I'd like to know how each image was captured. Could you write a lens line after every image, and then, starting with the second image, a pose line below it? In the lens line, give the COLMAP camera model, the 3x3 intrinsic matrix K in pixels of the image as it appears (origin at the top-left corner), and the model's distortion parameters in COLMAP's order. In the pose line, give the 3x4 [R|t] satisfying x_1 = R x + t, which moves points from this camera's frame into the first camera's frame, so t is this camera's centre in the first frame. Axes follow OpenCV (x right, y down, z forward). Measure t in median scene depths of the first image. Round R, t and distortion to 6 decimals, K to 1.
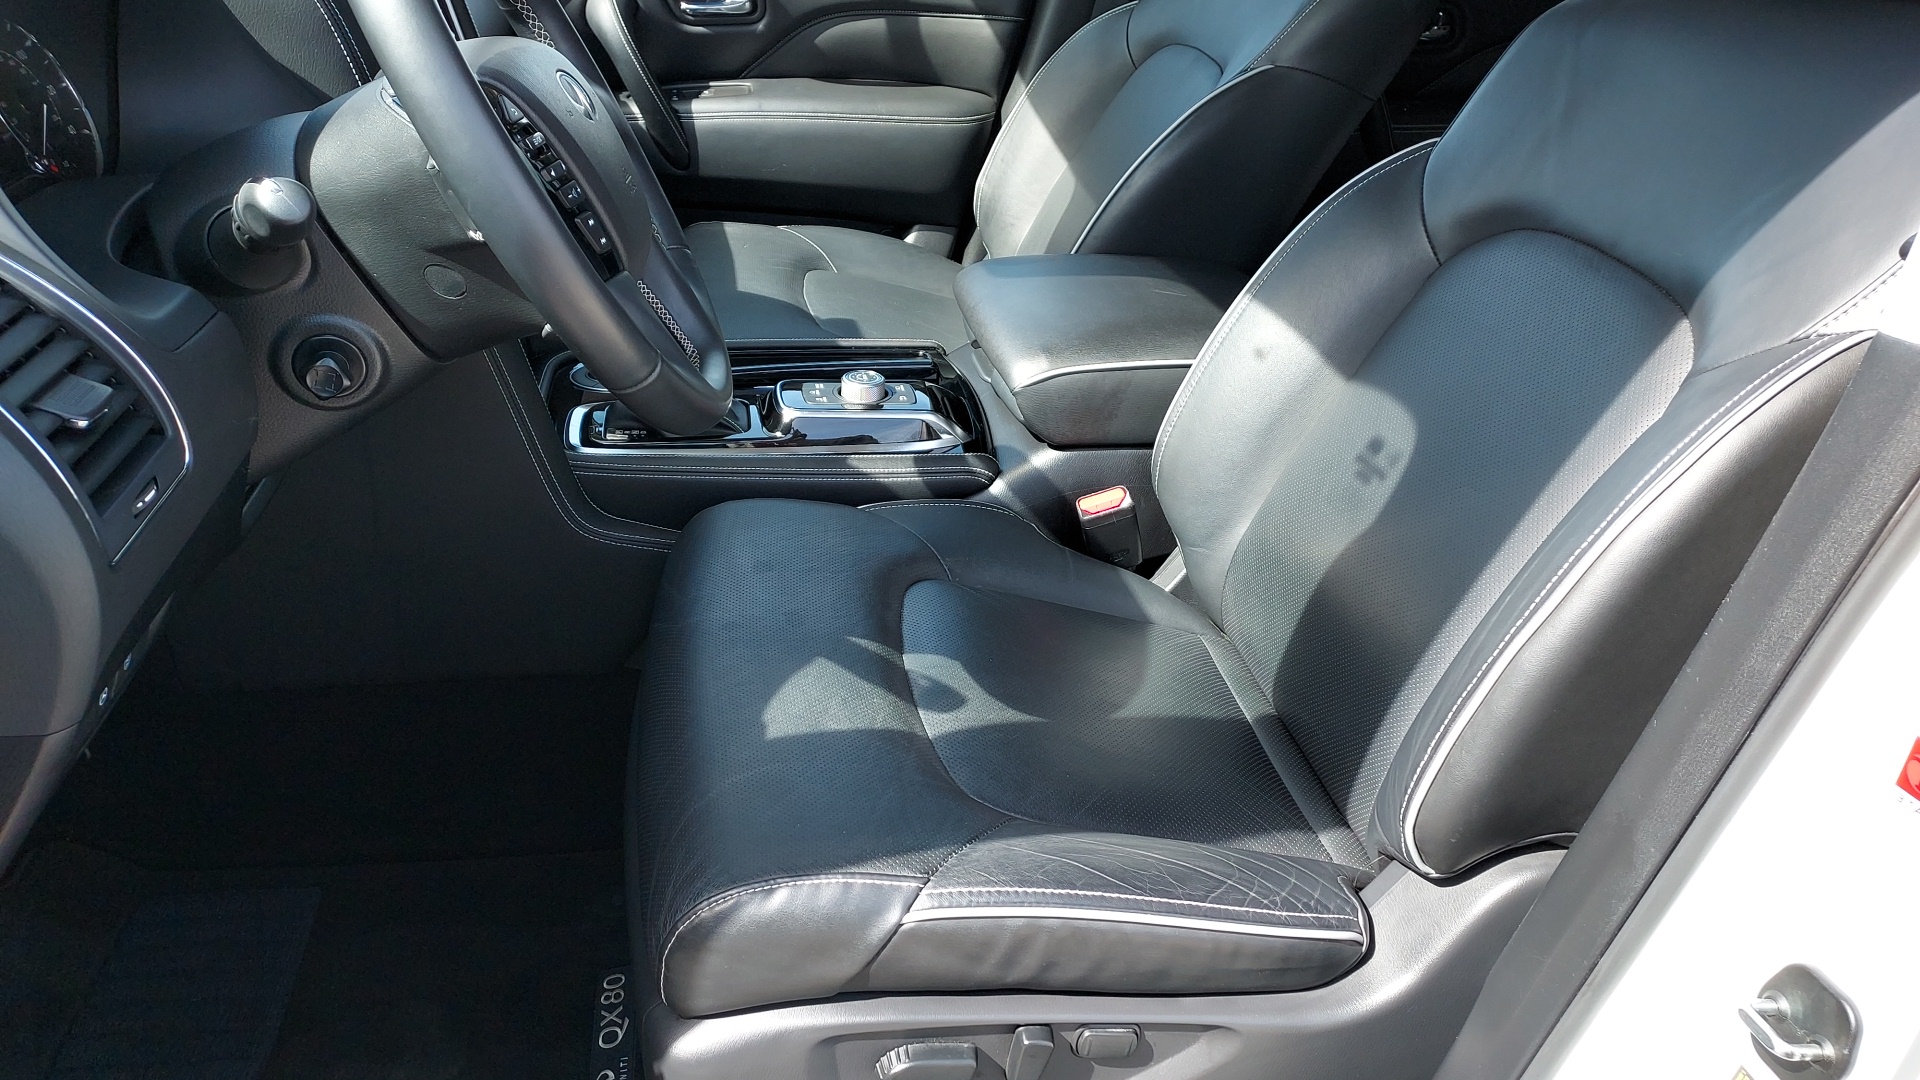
lens RADIAL K [[1361.8, 0, 960.0], [0, 1361.8, 540.0], [0, 0, 1]] dist [0.100761, -0.139555]
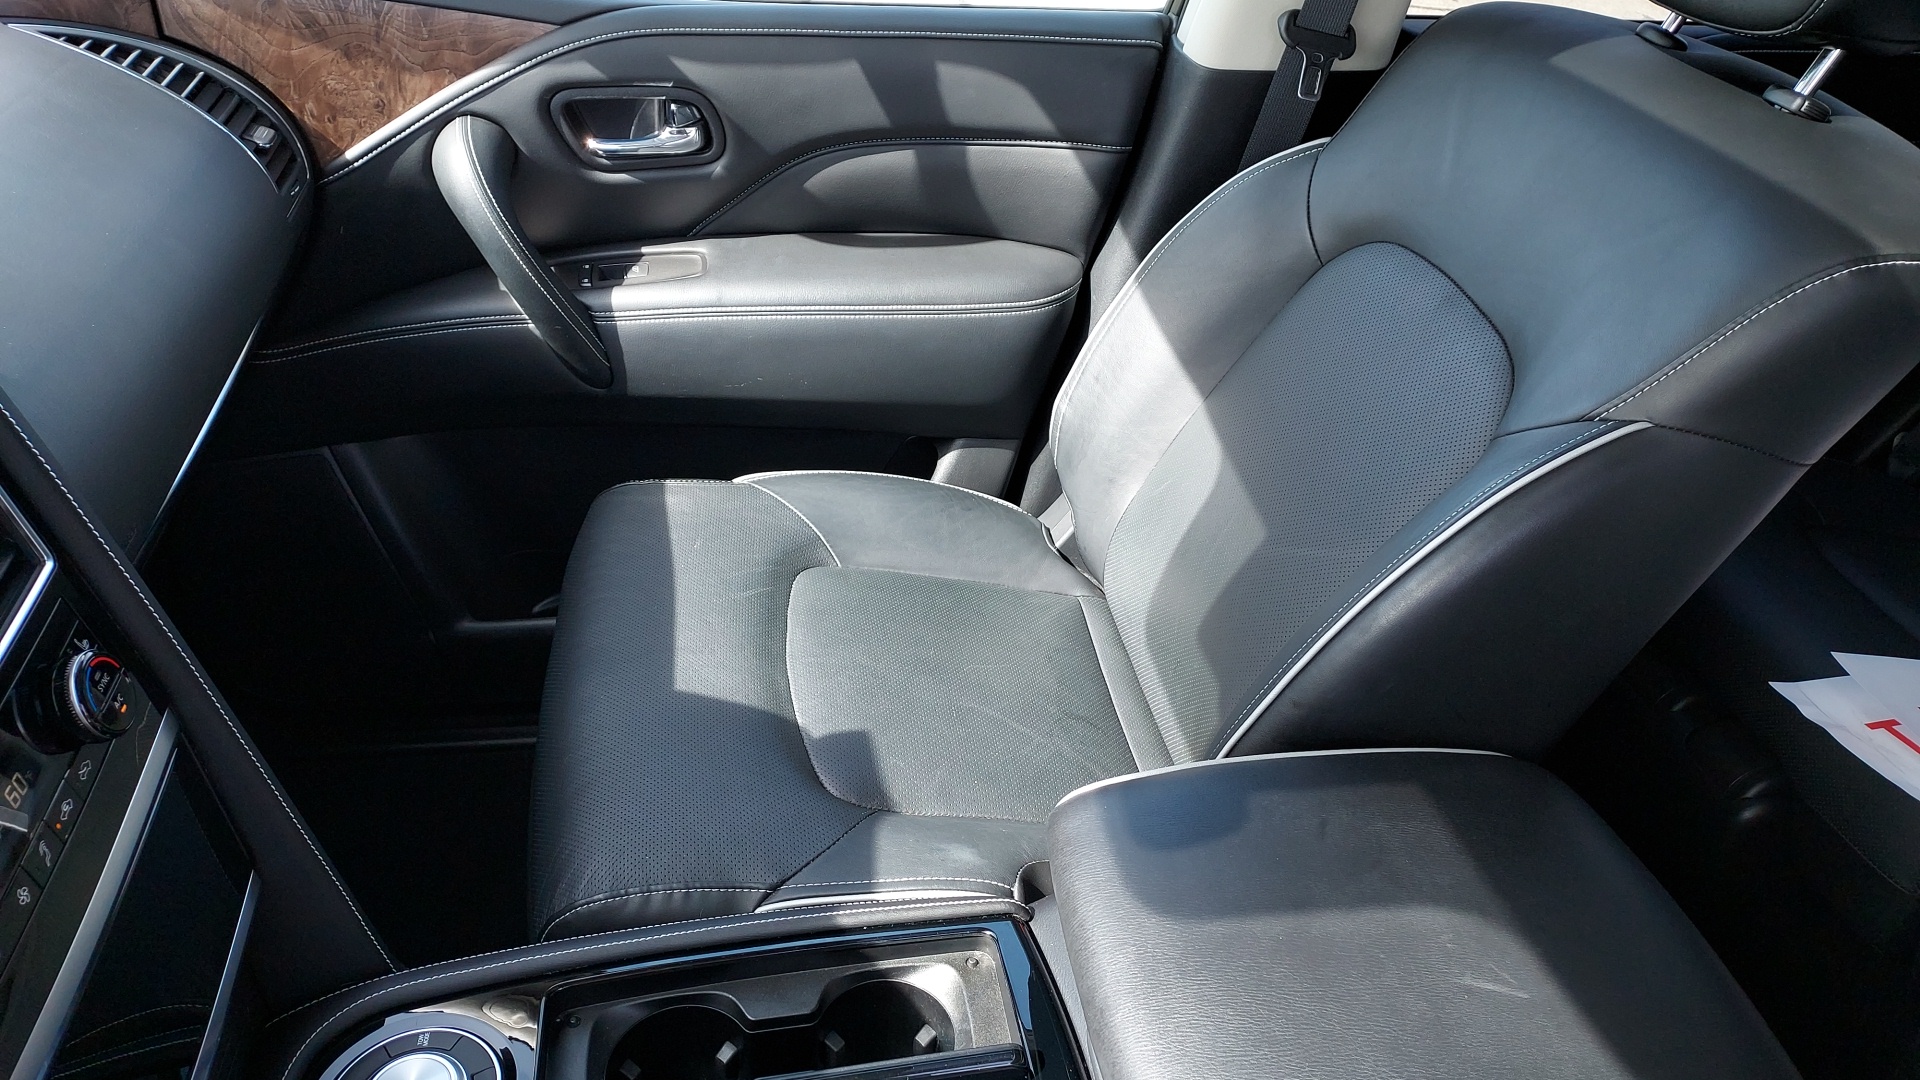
lens RADIAL K [[1361.8, 0, 960.0], [0, 1361.8, 540.0], [0, 0, 1]] dist [0.100761, -0.139555]
pose [[0.999947, 0.003604, -0.009607, -0.026755], [-0.002374, 0.992142, 0.125096, -0.282510], [0.009982, -0.125067, 0.992098, 0.354114]]
